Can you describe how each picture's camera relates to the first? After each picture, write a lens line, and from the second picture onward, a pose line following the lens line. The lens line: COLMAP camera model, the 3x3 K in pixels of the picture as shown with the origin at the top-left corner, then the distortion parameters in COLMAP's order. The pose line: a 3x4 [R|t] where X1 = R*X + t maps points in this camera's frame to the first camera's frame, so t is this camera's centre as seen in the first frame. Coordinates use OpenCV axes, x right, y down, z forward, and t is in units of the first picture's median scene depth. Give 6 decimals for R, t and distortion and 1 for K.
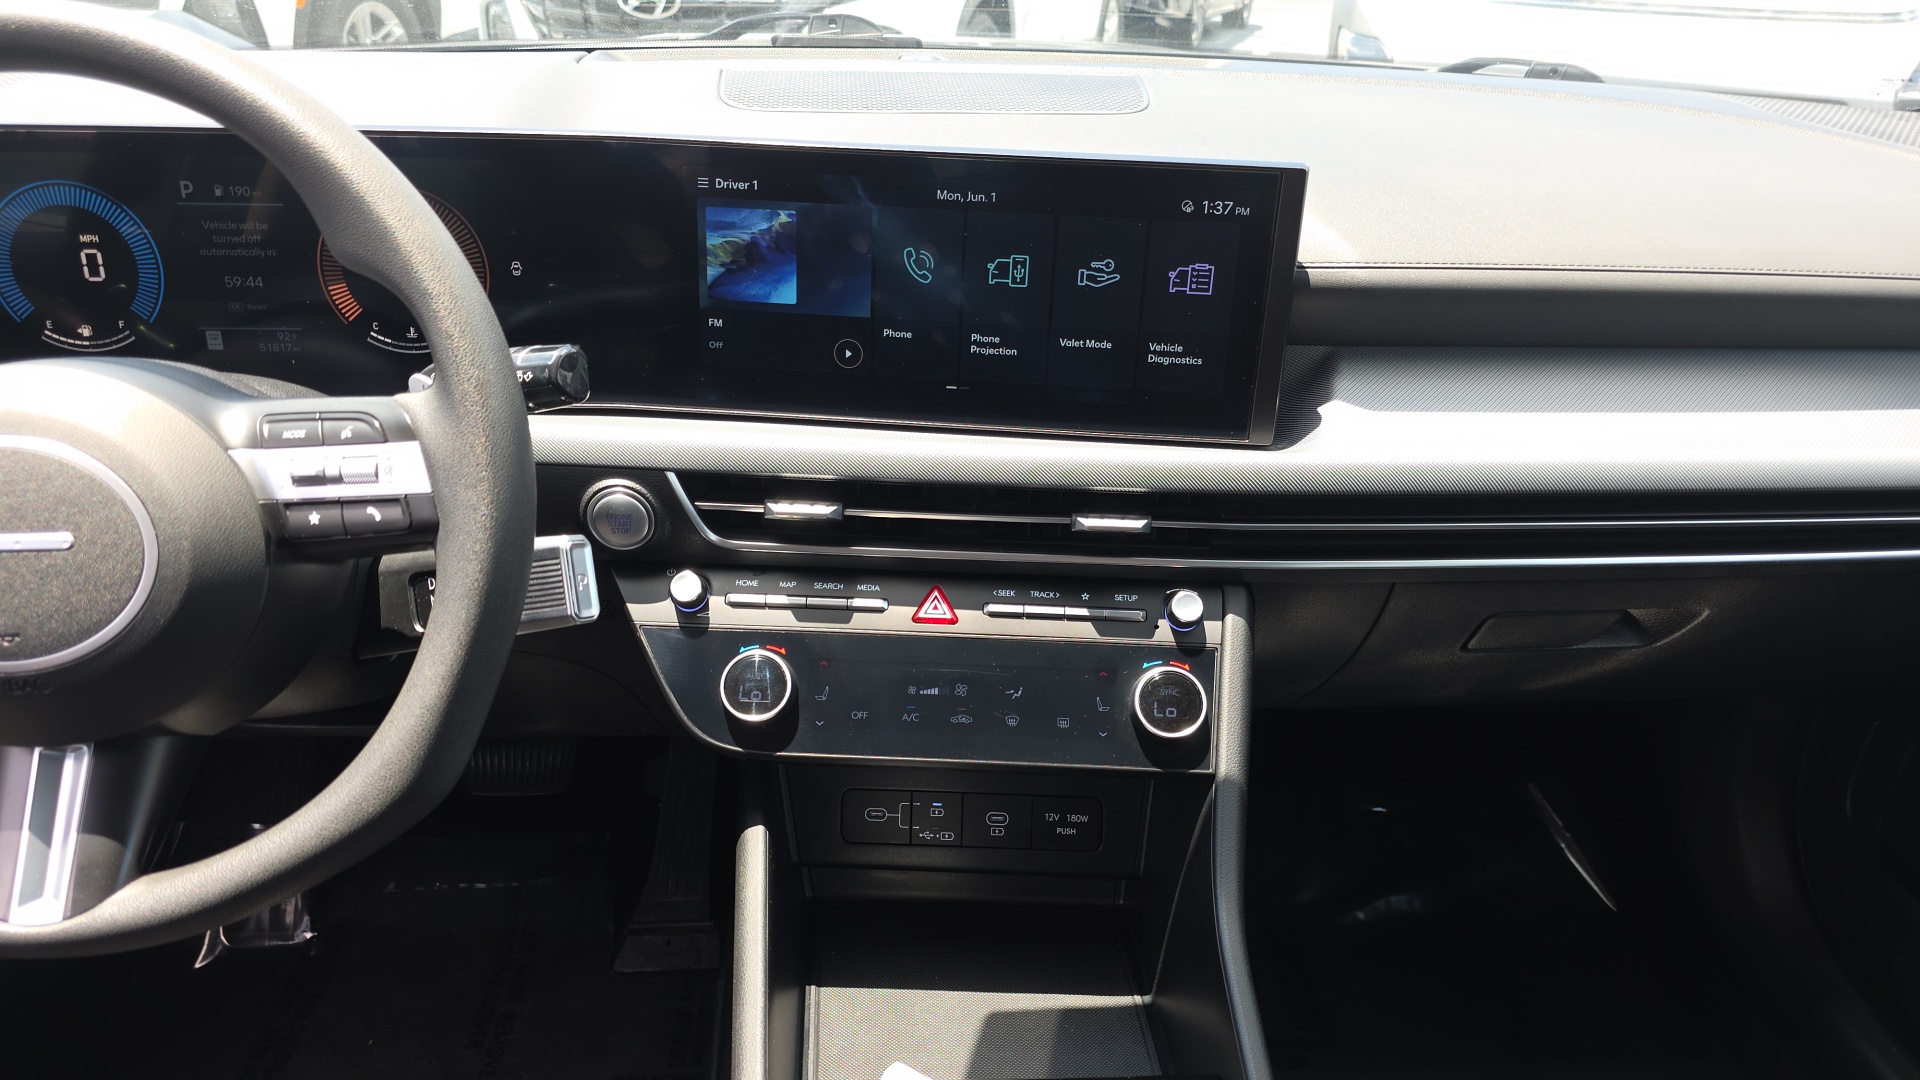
lens RADIAL K [[1308.0, 0, 953.3], [0, 1308.0, 564.9], [0, 0, 1]] dist [0.053539, -0.058512]
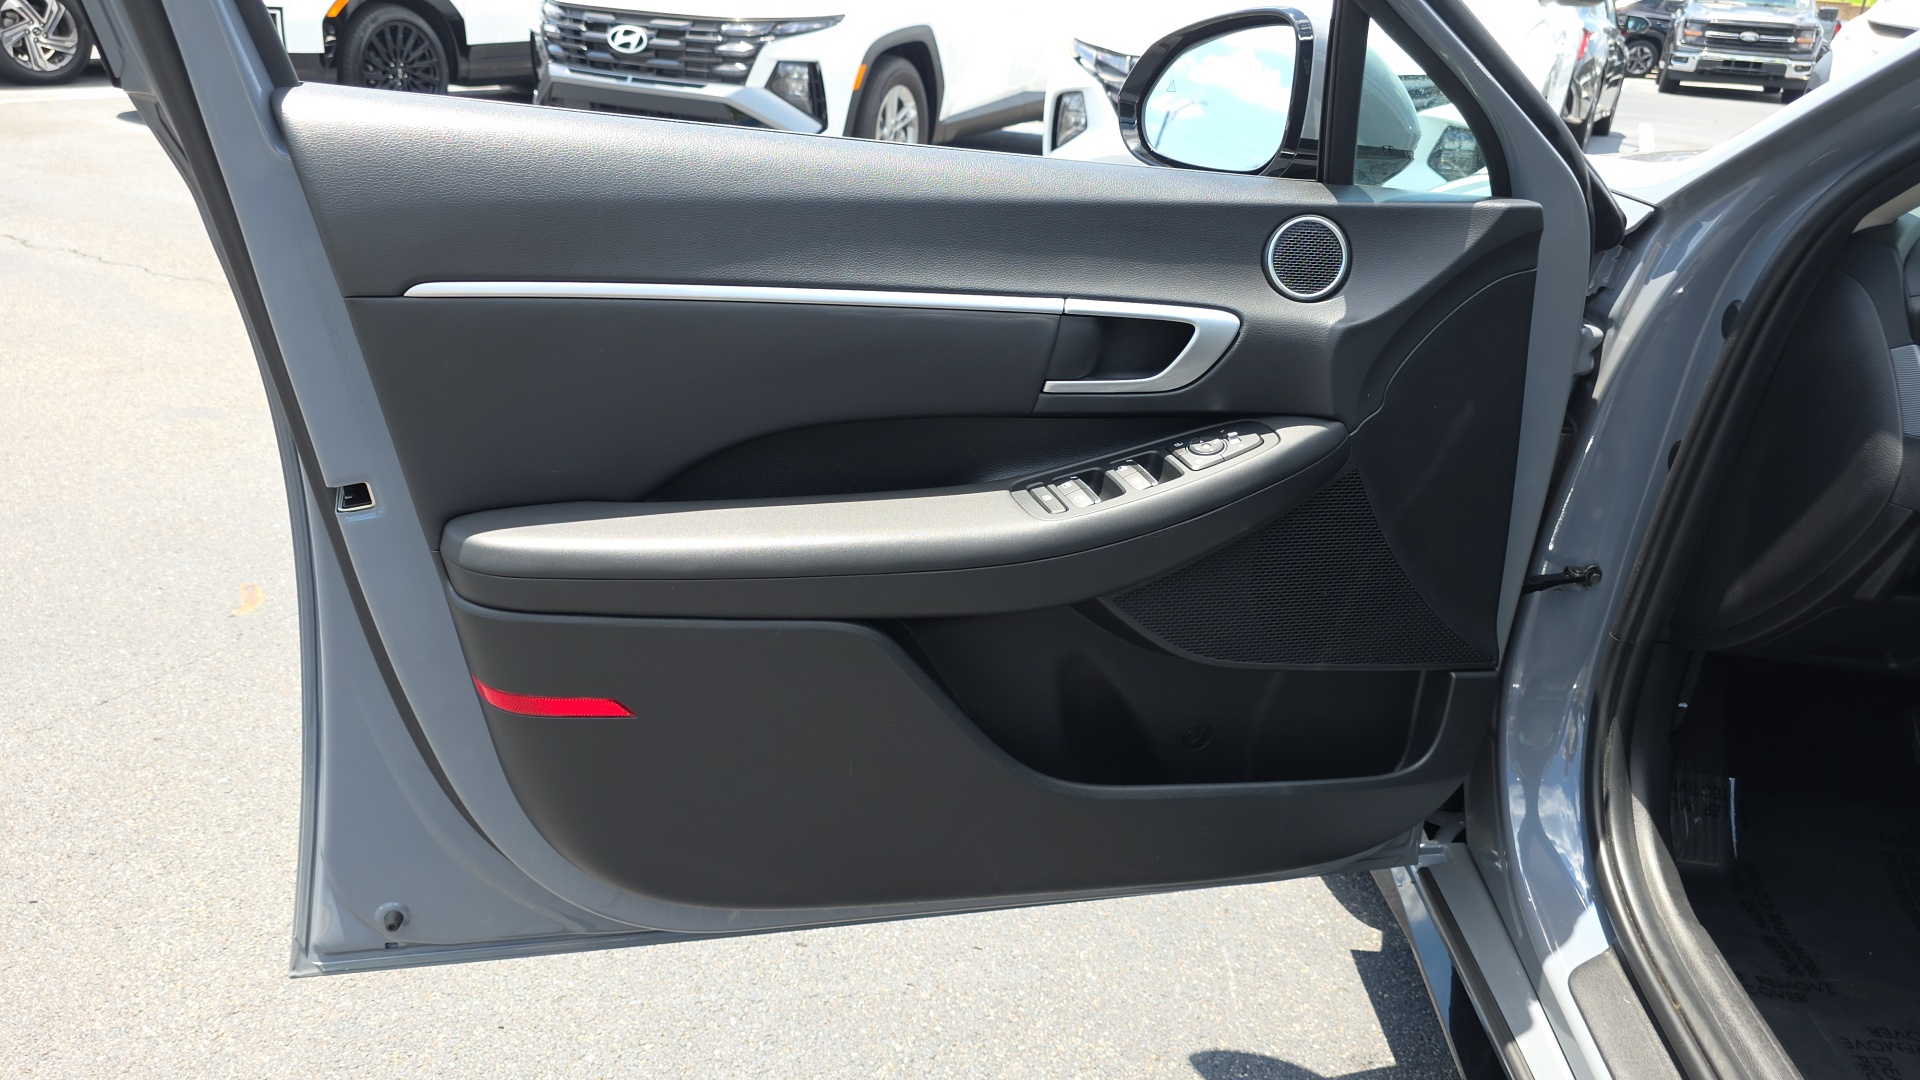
lens RADIAL K [[1308.0, 0, 911.0], [0, 1308.0, 532.3], [0, 0, 1]] dist [0.053539, -0.058512]
pose [[0.985685, 0.085191, -0.145493, -1.815906], [-0.096787, 0.992508, -0.074564, 0.253057], [0.138050, 0.087578, 0.986546, -0.533095]]
